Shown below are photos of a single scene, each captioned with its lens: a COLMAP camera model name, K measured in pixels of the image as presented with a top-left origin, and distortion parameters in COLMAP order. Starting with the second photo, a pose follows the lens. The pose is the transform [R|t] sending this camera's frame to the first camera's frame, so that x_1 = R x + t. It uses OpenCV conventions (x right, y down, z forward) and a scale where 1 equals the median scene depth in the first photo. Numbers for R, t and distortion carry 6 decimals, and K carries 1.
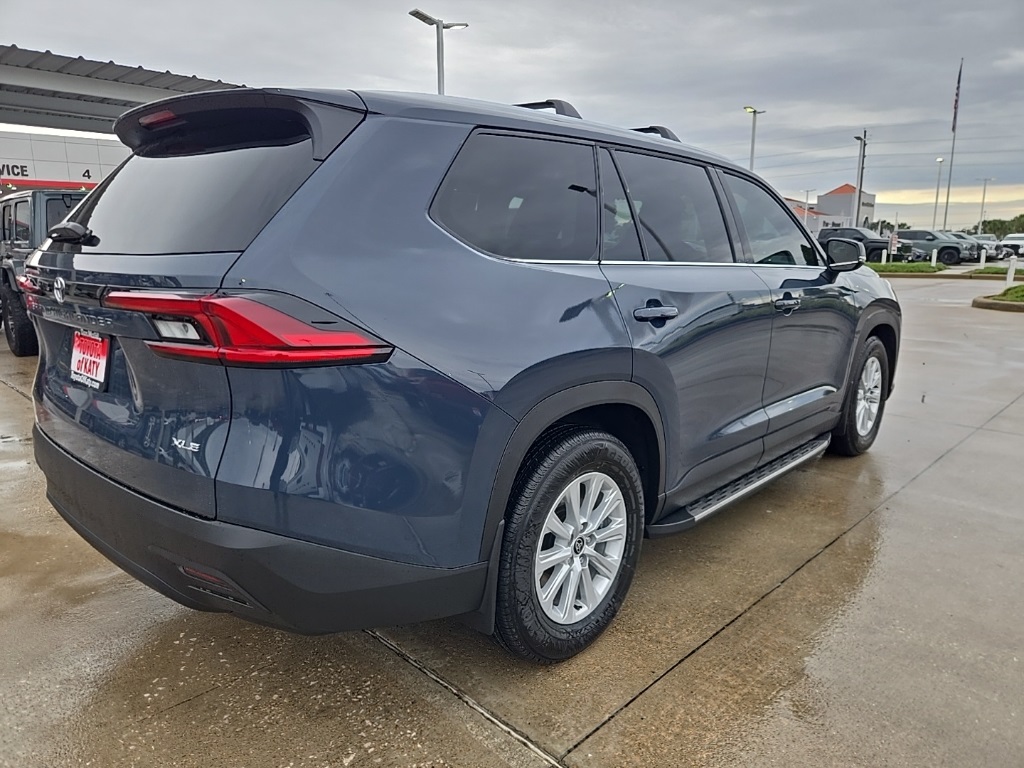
lens RADIAL K [[721.4, 0, 512.0], [0, 721.4, 384.0], [0, 0, 1]] dist [0.059251, -0.001435]
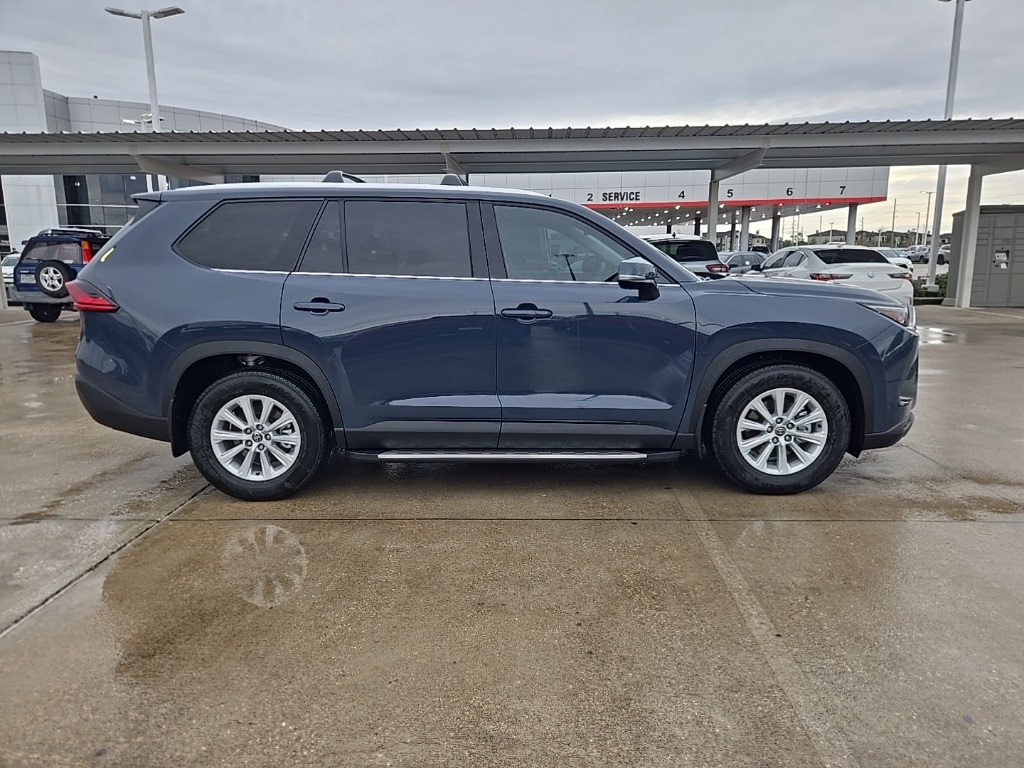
lens RADIAL K [[707.5, 0, 522.7], [0, 707.5, 386.8], [0, 0, 1]] dist [0.006006, -0.005110]
pose [[0.673652, 0.146624, -0.724358, 1.494153], [-0.145540, 0.987249, 0.064486, -0.082778], [0.724576, 0.061981, 0.686402, 0.257681]]
